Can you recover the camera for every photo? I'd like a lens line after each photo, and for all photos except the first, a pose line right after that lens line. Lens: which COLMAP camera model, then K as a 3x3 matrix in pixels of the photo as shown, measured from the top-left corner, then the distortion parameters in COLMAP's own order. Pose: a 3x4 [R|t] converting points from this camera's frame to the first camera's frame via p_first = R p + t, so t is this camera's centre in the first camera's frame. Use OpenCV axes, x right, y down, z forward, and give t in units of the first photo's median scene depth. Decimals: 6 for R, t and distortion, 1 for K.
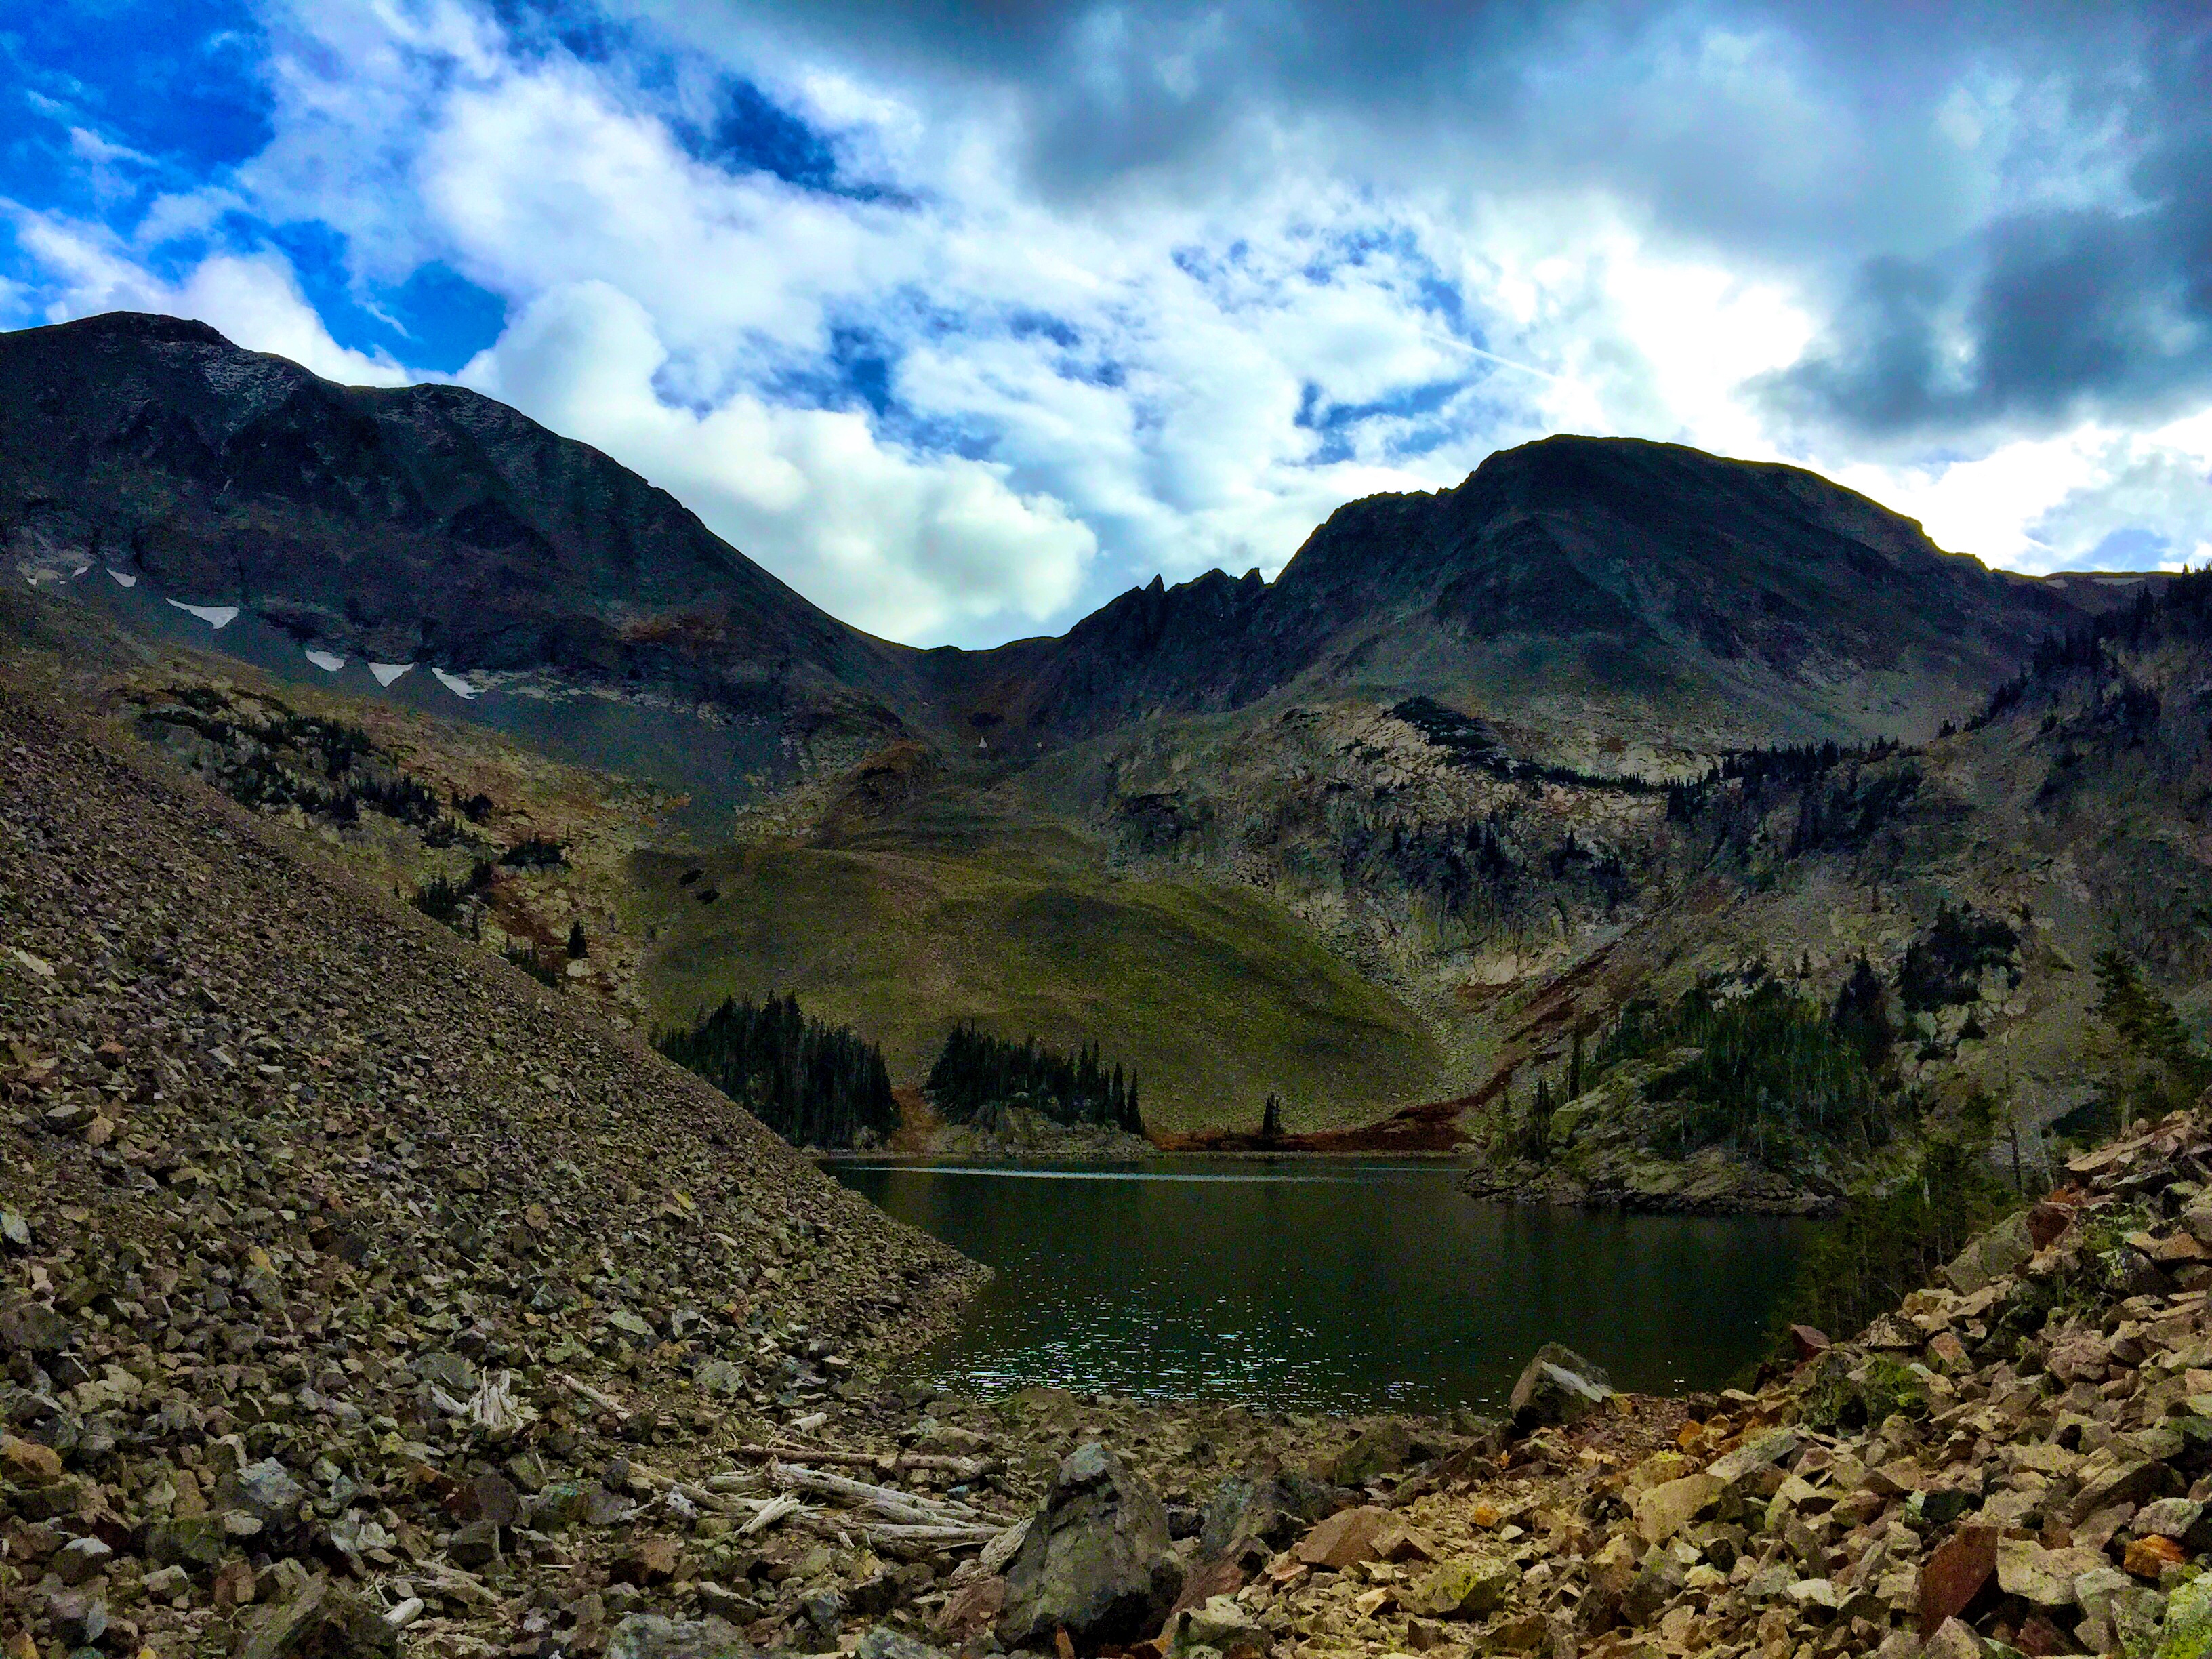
lens RADIAL K [[1855.5, 0, 1106.9], [0, 1855.5, 817.4], [0, 0, 1]] dist [0.067407, -0.075076]
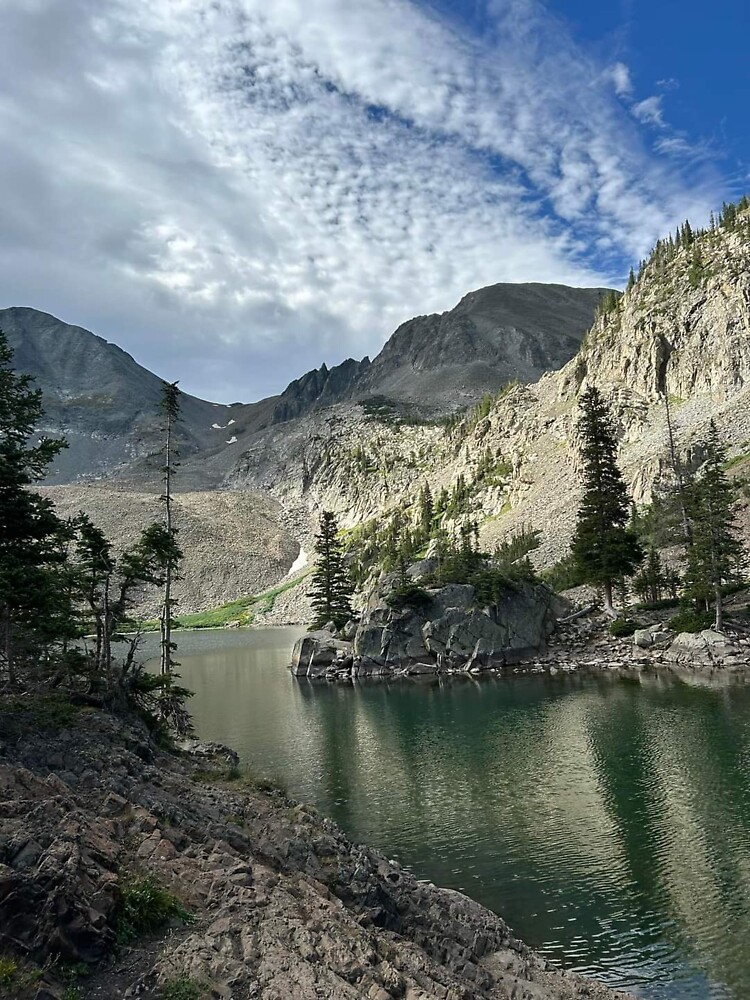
lens RADIAL K [[743.2, 0, 375.5], [0, 743.2, 498.5], [0, 0, 1]] dist [0.049900, -0.001589]
pose [[0.996378, -0.068435, -0.050474, 0.244725], [0.069224, 0.997502, 0.014047, 0.044894], [0.049387, -0.017490, 0.998627, 0.231608]]
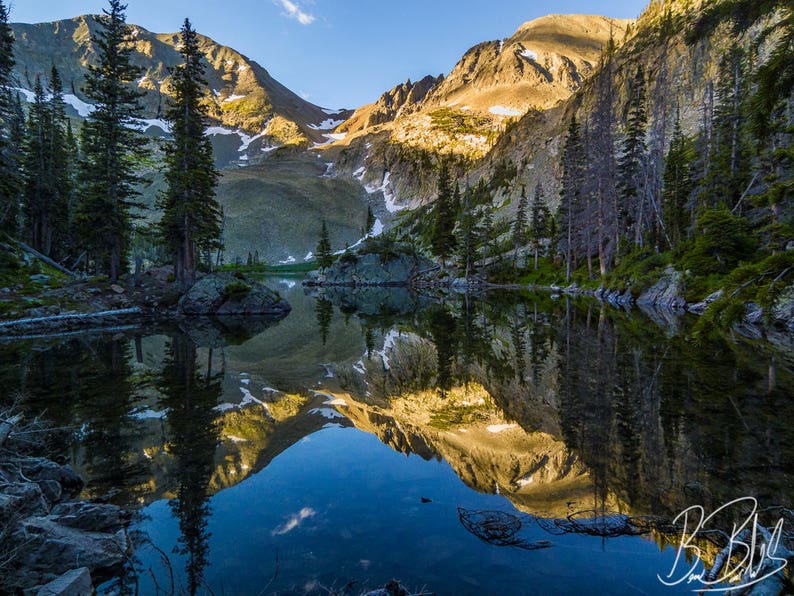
lens RADIAL K [[545.0, 0, 390.8], [0, 545.0, 292.8], [0, 0, 1]] dist [0.051870, -0.023616]
pose [[0.987939, 0.000857, -0.154841, 0.267263], [0.031499, 0.977964, 0.206383, 0.039000], [0.151606, -0.208772, 0.966142, 0.190385]]
